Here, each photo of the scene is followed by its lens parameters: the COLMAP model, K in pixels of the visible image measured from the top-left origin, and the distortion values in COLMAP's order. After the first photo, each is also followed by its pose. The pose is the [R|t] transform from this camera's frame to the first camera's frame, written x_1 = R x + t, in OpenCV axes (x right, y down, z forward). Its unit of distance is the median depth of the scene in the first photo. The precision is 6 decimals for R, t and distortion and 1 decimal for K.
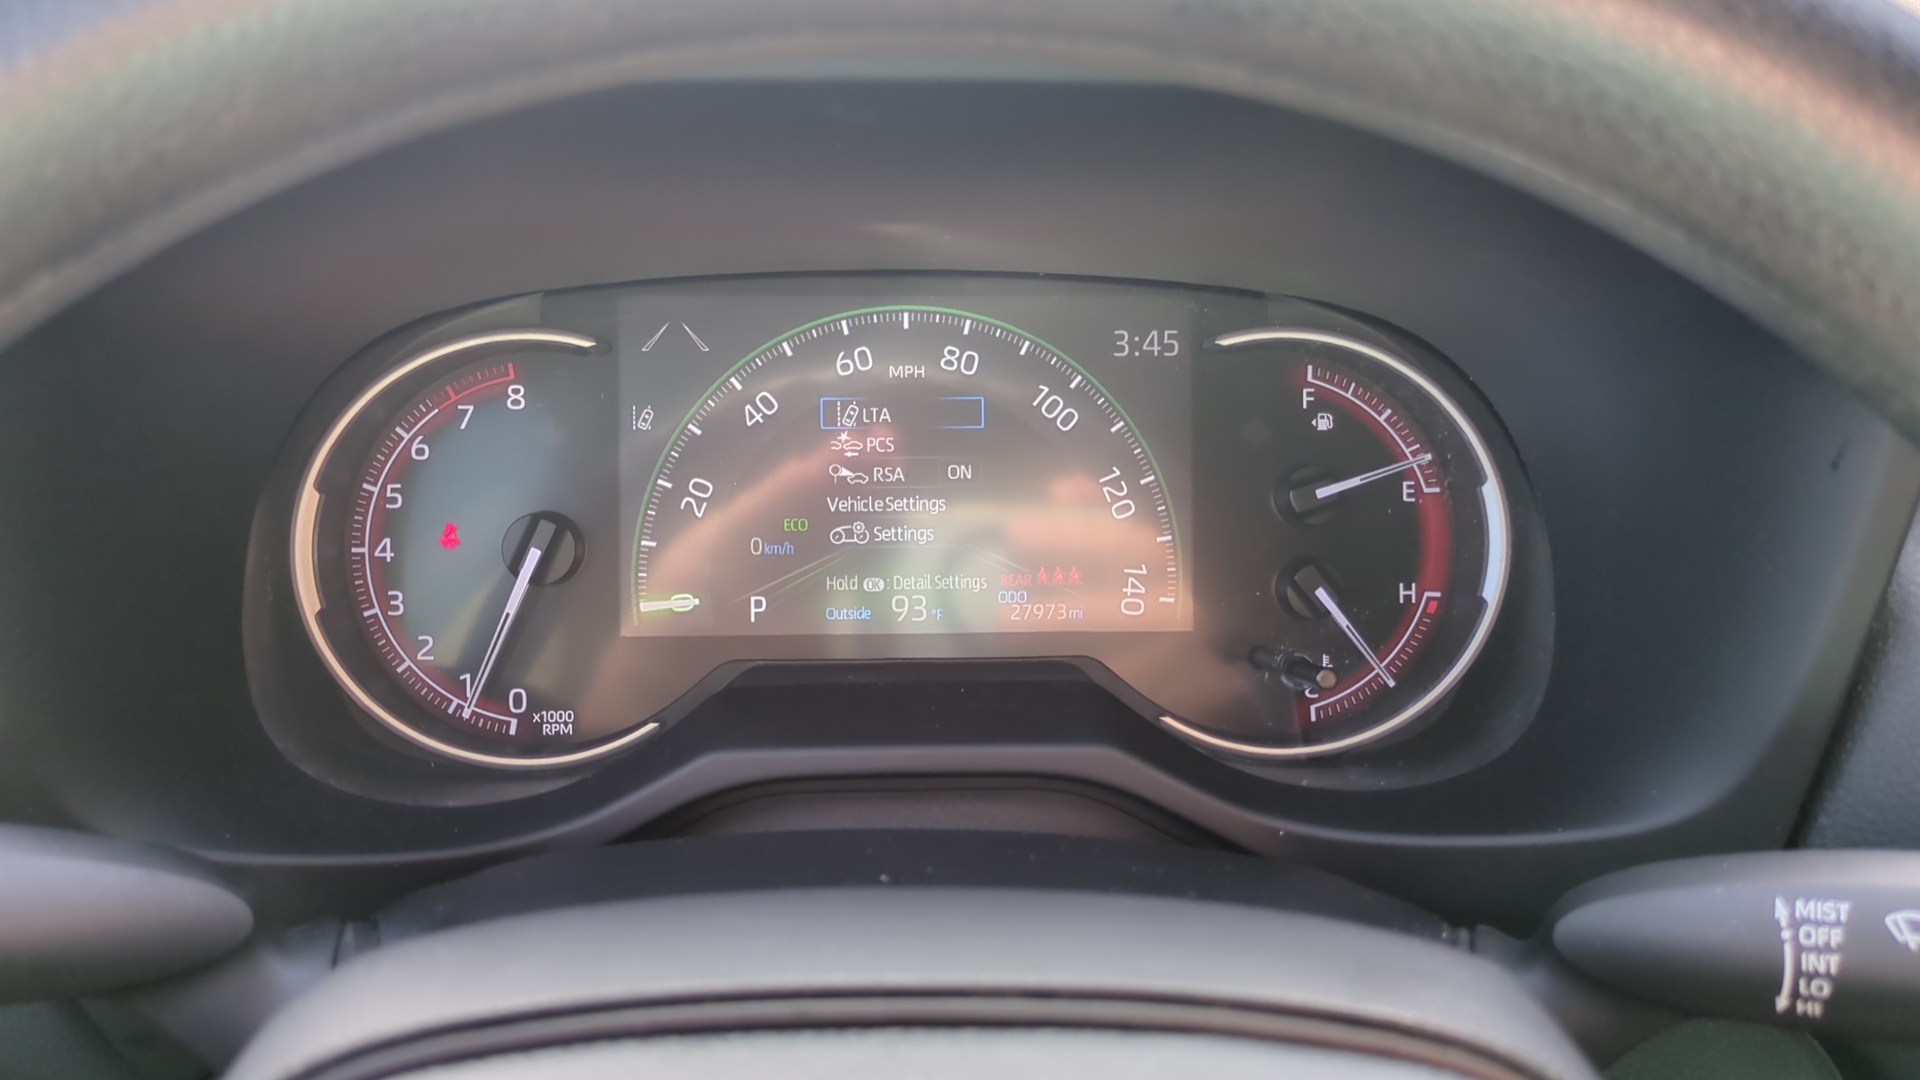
lens RADIAL K [[1648.6, 0, 960.3], [0, 1648.6, 525.2], [0, 0, 1]] dist [0.053386, -0.095849]
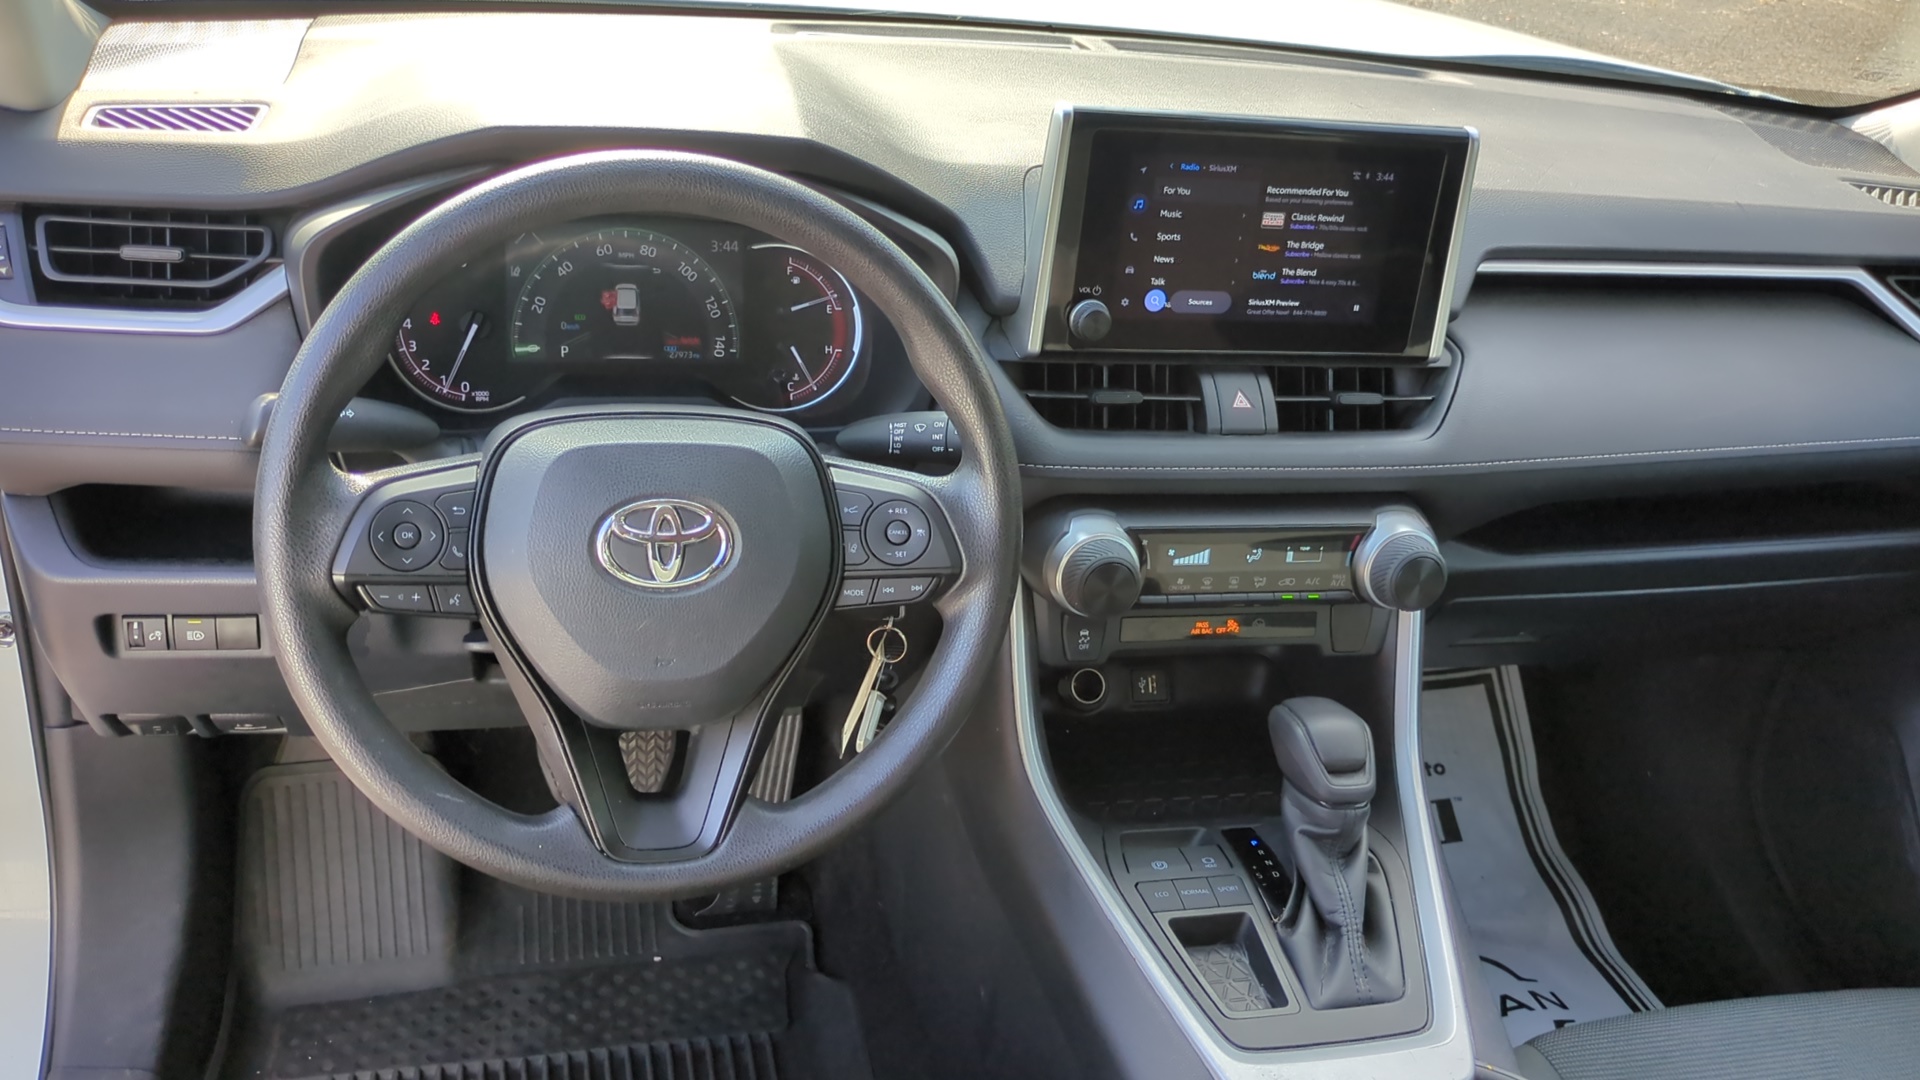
lens RADIAL K [[1648.6, 0, 960.3], [0, 1648.6, 525.2], [0, 0, 1]] dist [0.053386, -0.095849]
pose [[0.974239, -0.009054, 0.225338, -0.106126], [-0.015859, 0.993970, 0.108501, 0.031456], [-0.224962, -0.109279, 0.968220, -1.538293]]
